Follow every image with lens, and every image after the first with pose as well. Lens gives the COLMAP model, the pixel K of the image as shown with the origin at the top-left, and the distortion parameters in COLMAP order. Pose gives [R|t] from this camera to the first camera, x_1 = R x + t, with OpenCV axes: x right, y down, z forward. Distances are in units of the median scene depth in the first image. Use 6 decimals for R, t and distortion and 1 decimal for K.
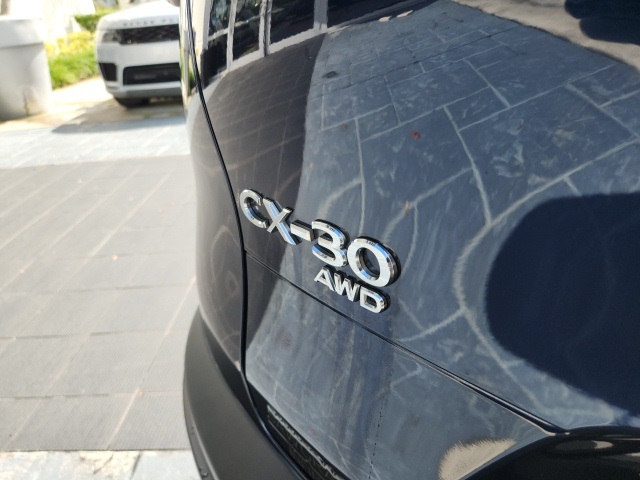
lens RADIAL K [[426.6, 0, 317.4], [0, 426.6, 241.3], [0, 0, 1]] dist [0.065786, -0.058163]
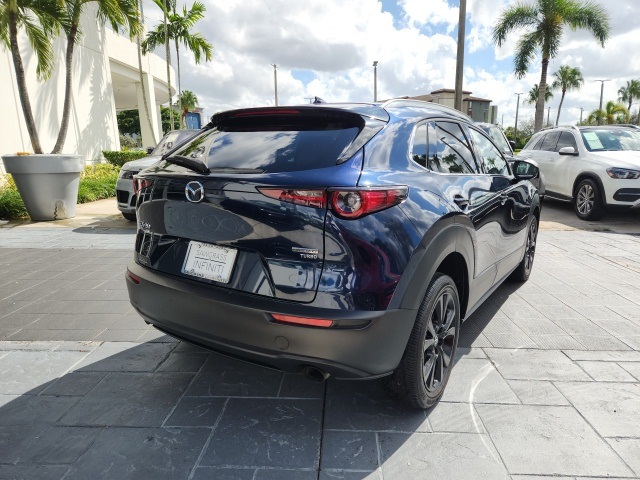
lens RADIAL K [[426.6, 0, 317.4], [0, 426.6, 241.3], [0, 0, 1]] dist [0.065786, -0.058163]
pose [[0.995900, 0.089555, 0.012753, 0.142319], [-0.081698, 0.950998, -0.298208, 0.114150], [-0.038834, 0.295944, 0.954416, -0.311279]]
